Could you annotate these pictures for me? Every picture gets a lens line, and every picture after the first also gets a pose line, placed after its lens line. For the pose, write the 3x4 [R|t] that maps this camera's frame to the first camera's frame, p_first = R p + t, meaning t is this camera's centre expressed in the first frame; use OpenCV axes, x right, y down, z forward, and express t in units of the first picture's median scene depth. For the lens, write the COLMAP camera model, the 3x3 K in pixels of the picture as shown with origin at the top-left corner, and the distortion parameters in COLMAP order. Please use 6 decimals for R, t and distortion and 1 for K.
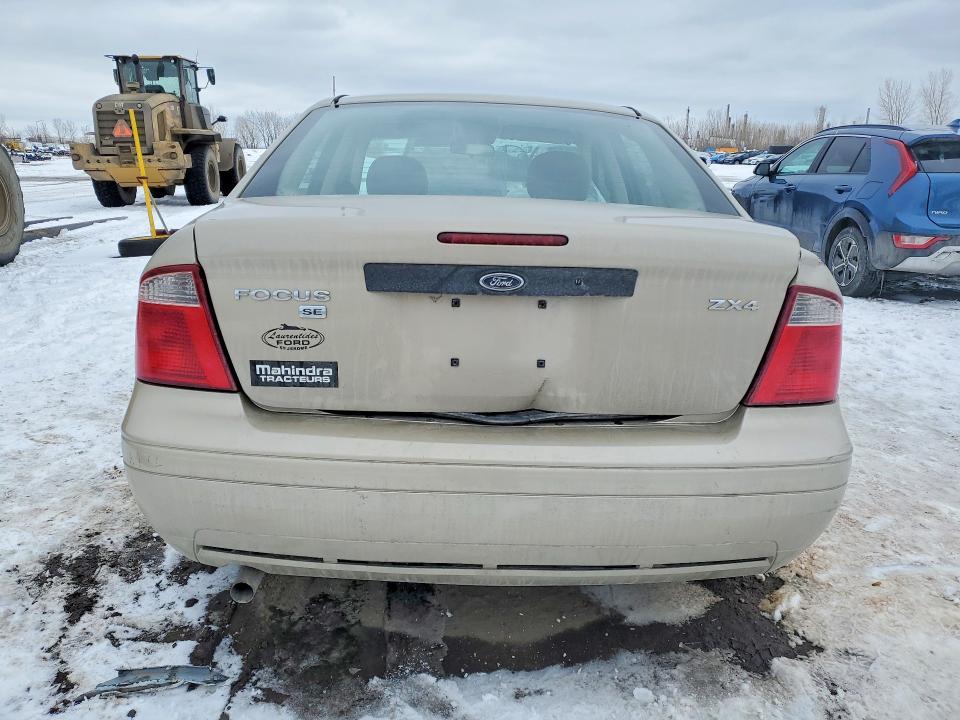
lens RADIAL K [[733.4, 0, 477.1], [0, 733.4, 356.4], [0, 0, 1]] dist [0.026810, -0.002944]
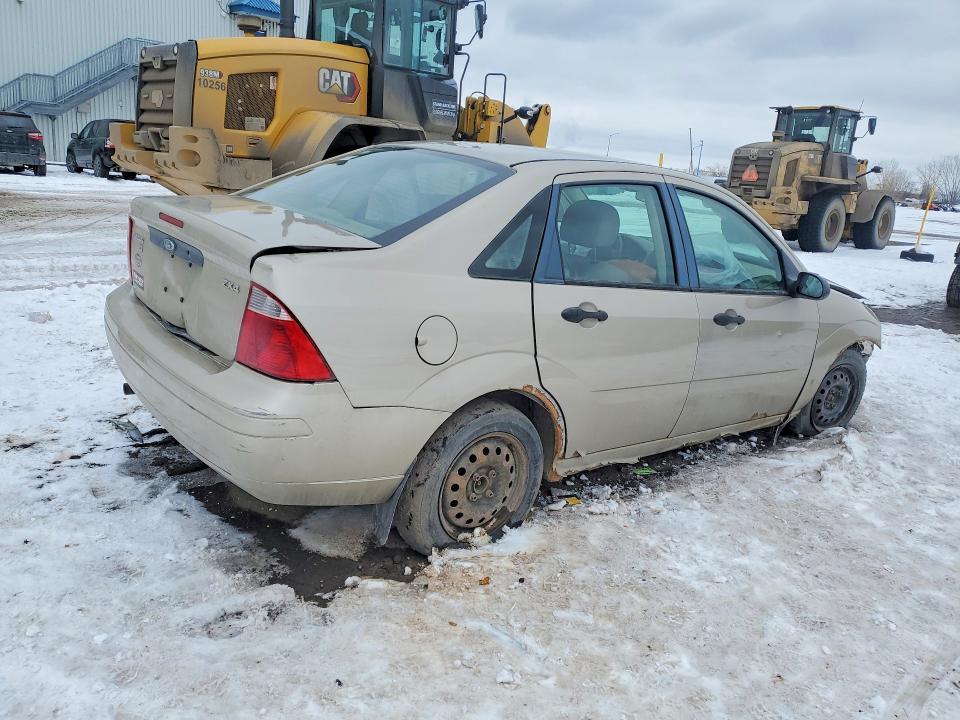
lens RADIAL K [[733.4, 0, 477.1], [0, 733.4, 356.4], [0, 0, 1]] dist [0.026810, -0.002944]
pose [[0.608433, 0.250508, -0.753030, 0.804120], [-0.293645, 0.952592, 0.079636, -0.089886], [0.737280, 0.172670, 0.653149, 0.191582]]
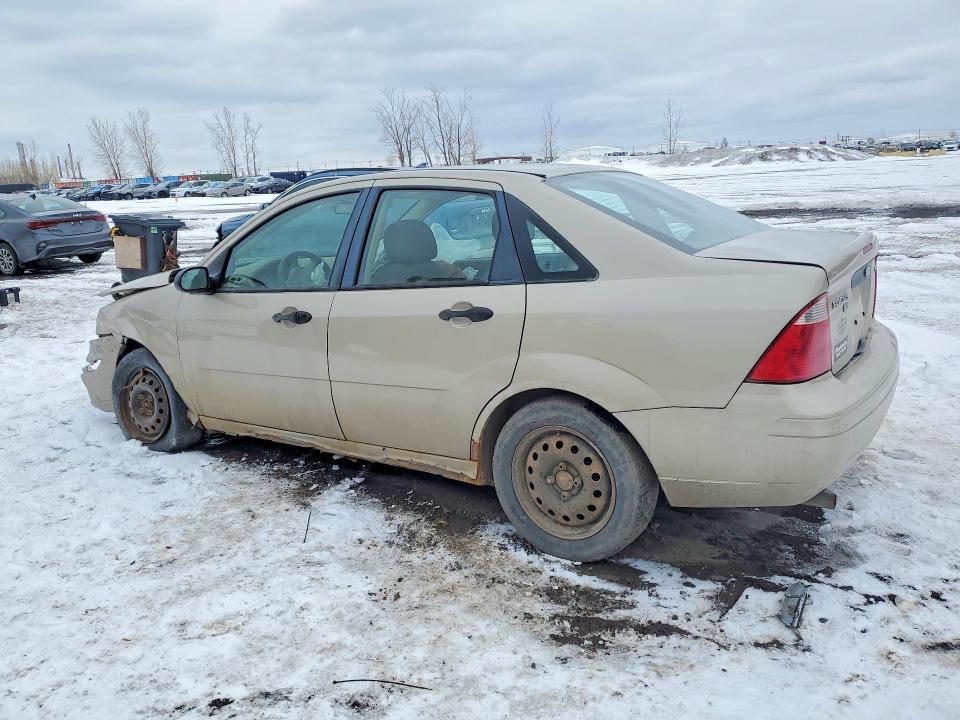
lens RADIAL K [[733.4, 0, 477.1], [0, 733.4, 356.4], [0, 0, 1]] dist [0.026810, -0.002944]
pose [[0.582733, -0.228482, 0.779884, -0.895801], [0.261800, 0.961282, 0.086008, -0.141106], [-0.769340, 0.154054, 0.619987, 0.275893]]
